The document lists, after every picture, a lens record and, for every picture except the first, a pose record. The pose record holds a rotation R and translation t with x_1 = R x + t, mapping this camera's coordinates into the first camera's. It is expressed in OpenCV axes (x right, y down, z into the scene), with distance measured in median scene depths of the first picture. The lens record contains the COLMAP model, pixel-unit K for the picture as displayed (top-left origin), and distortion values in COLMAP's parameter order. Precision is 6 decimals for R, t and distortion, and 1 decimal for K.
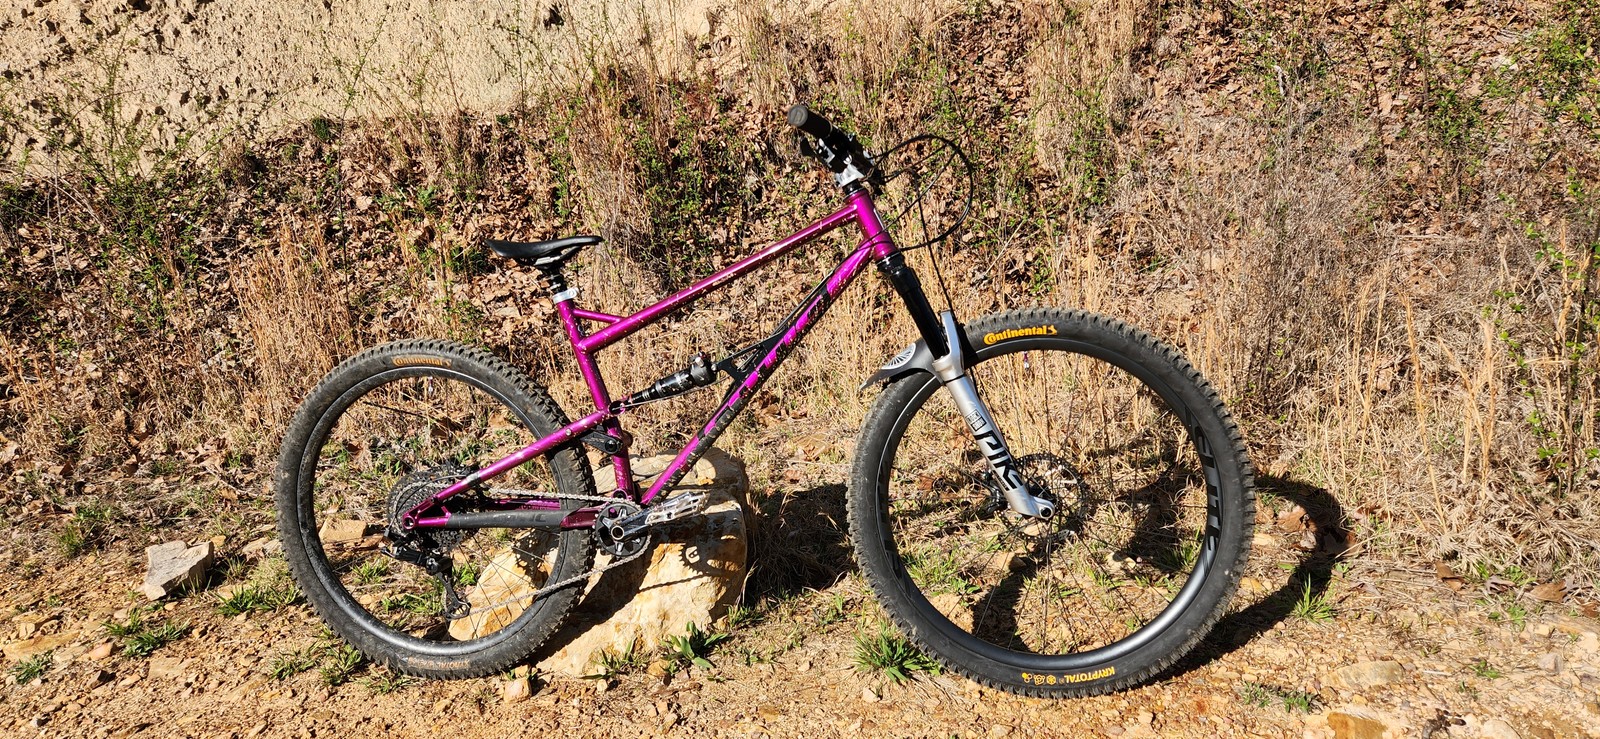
lens RADIAL K [[1047.3, 0, 782.2], [0, 1047.3, 372.8], [0, 0, 1]] dist [0.068600, -0.066911]
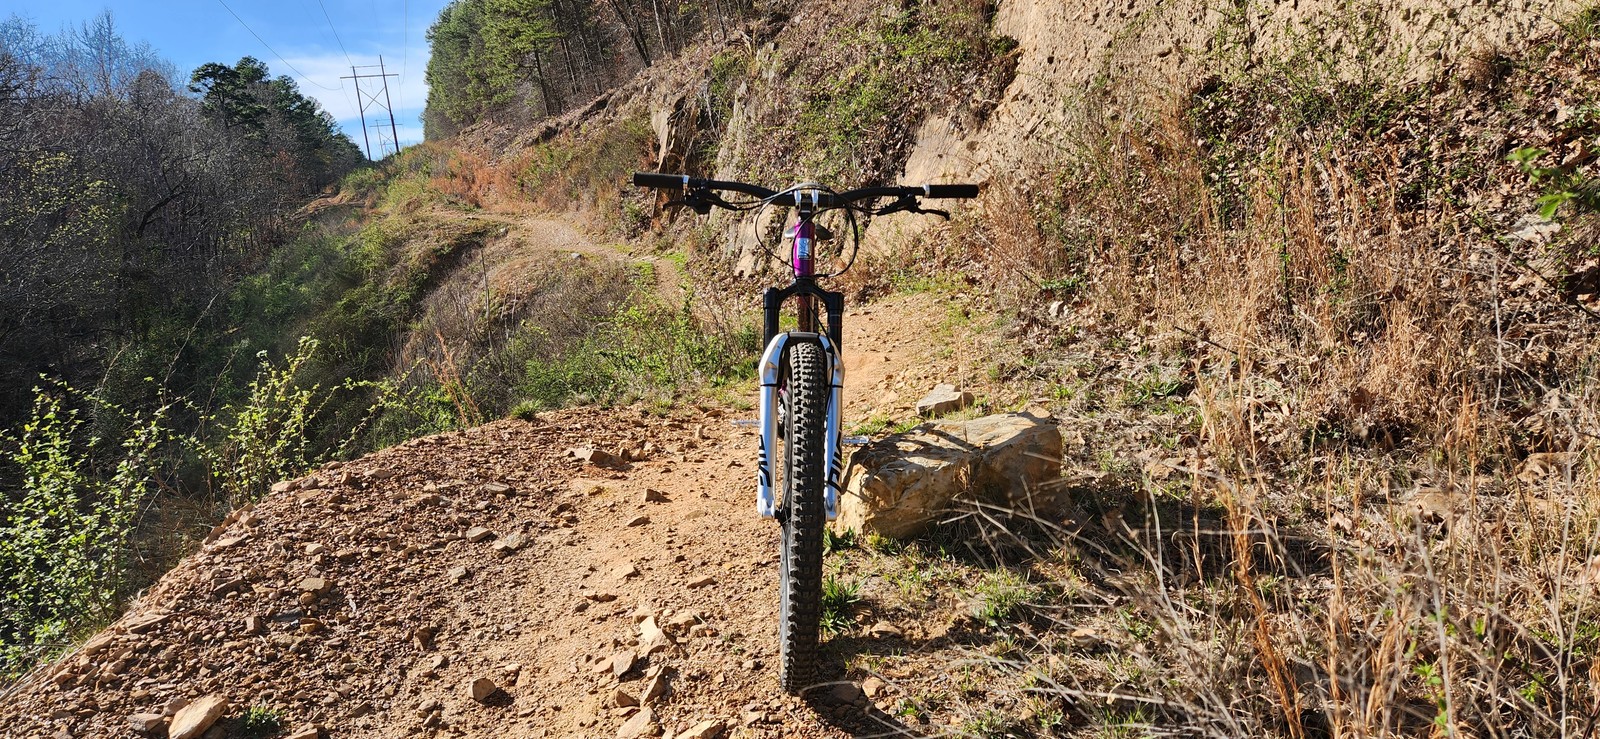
lens RADIAL K [[1040.4, 0, 798.0], [0, 1040.4, 380.2], [0, 0, 1]] dist [0.079178, -0.066551]
pose [[0.196774, 0.259933, -0.945365, 0.403640], [-0.122496, 0.963179, 0.239334, -0.090874], [0.972767, 0.068708, 0.221369, 0.231532]]
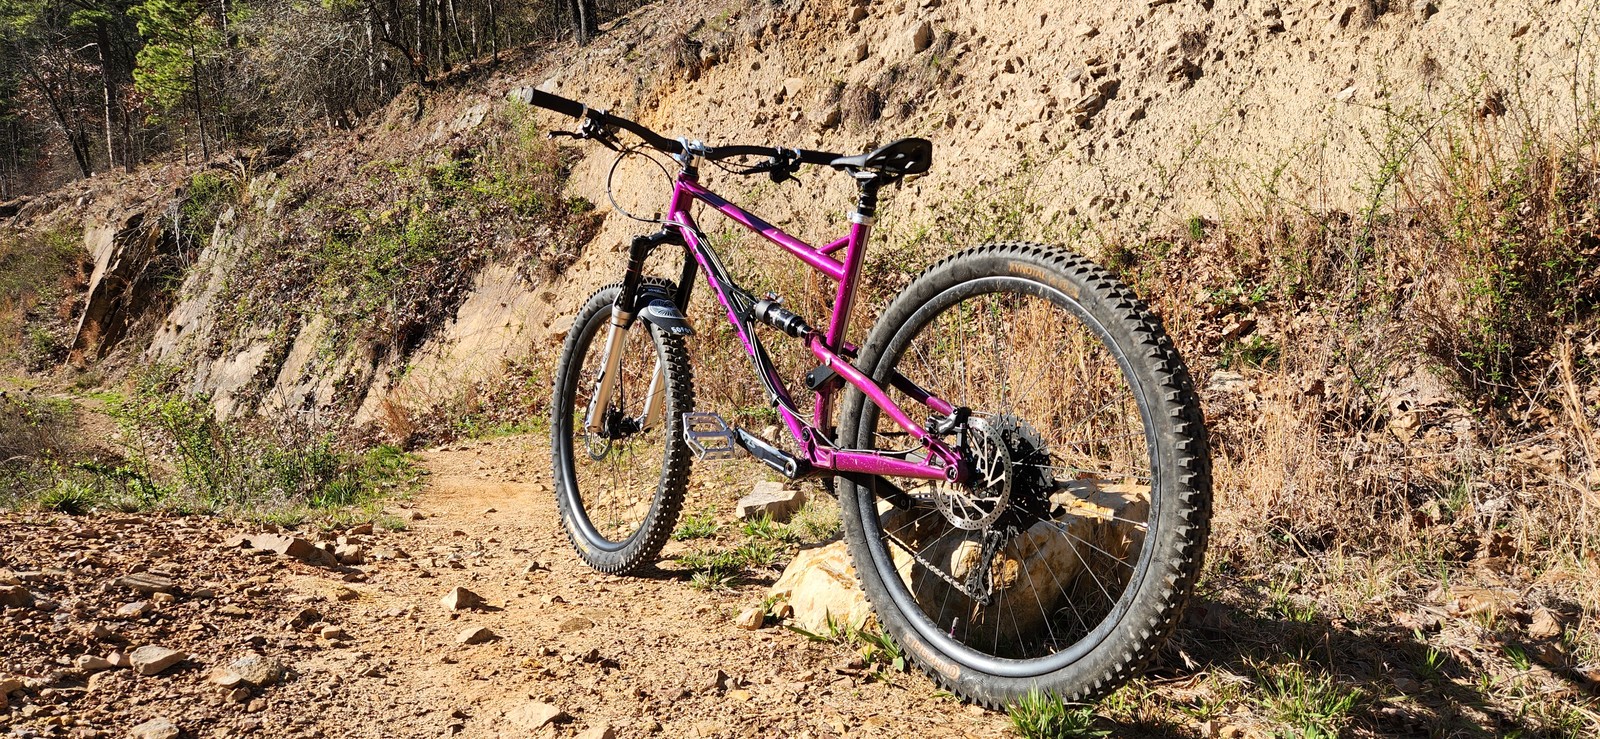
lens RADIAL K [[1049.6, 0, 802.5], [0, 1049.6, 365.4], [0, 0, 1]] dist [0.085324, -0.074651]
pose [[0.608189, 0.122824, -0.784233, 0.176517], [-0.246954, 0.968206, -0.039881, 0.036425], [0.754401, 0.217924, 0.619184, 0.136164]]
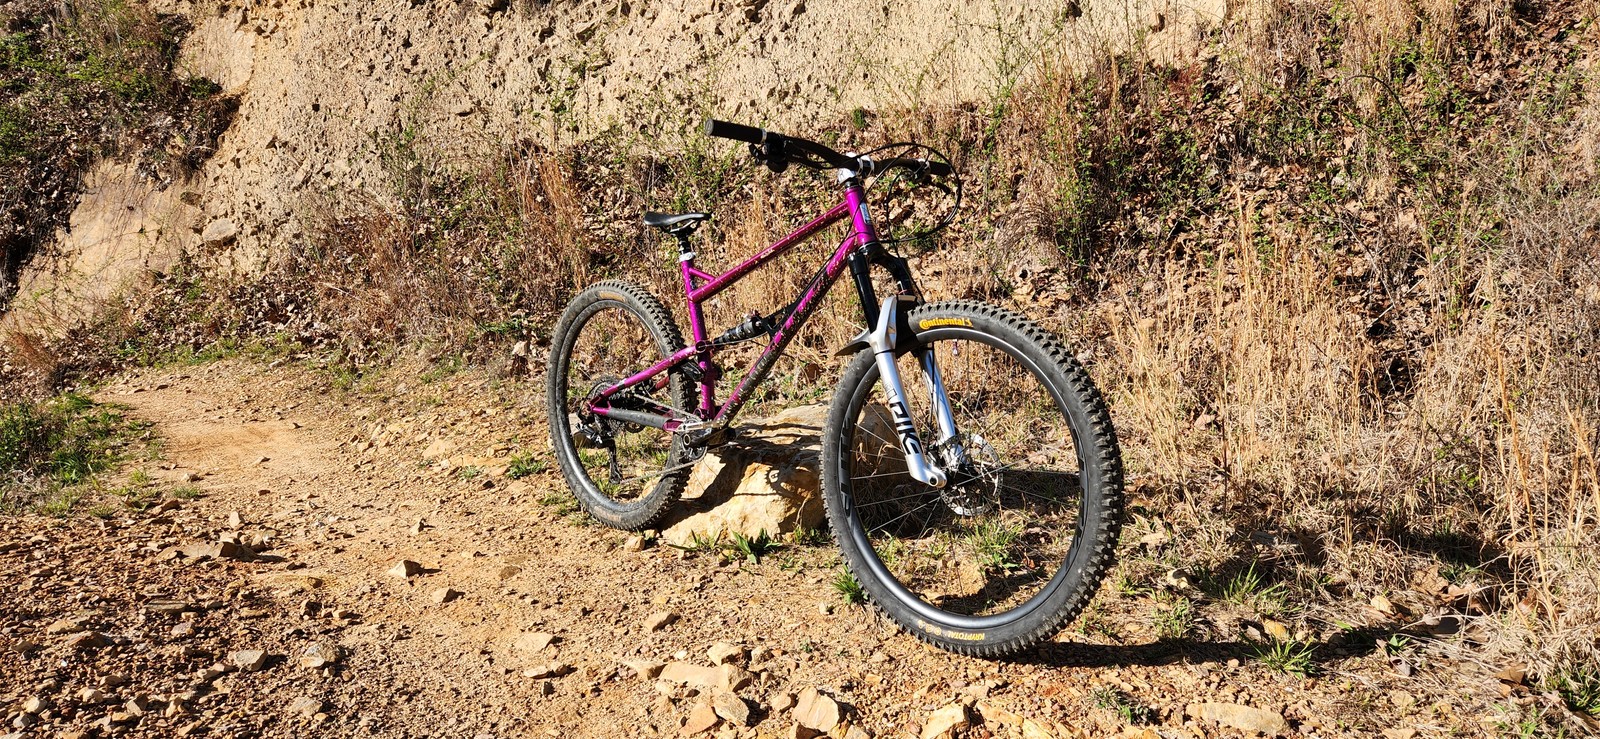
lens RADIAL K [[1040.4, 0, 798.0], [0, 1040.4, 380.2], [0, 0, 1]] dist [0.079178, -0.066551]
pose [[0.826316, 0.147364, -0.543586, 0.219412], [-0.134322, 0.988876, 0.063895, -0.008097], [0.546955, 0.020218, 0.836918, -0.006896]]
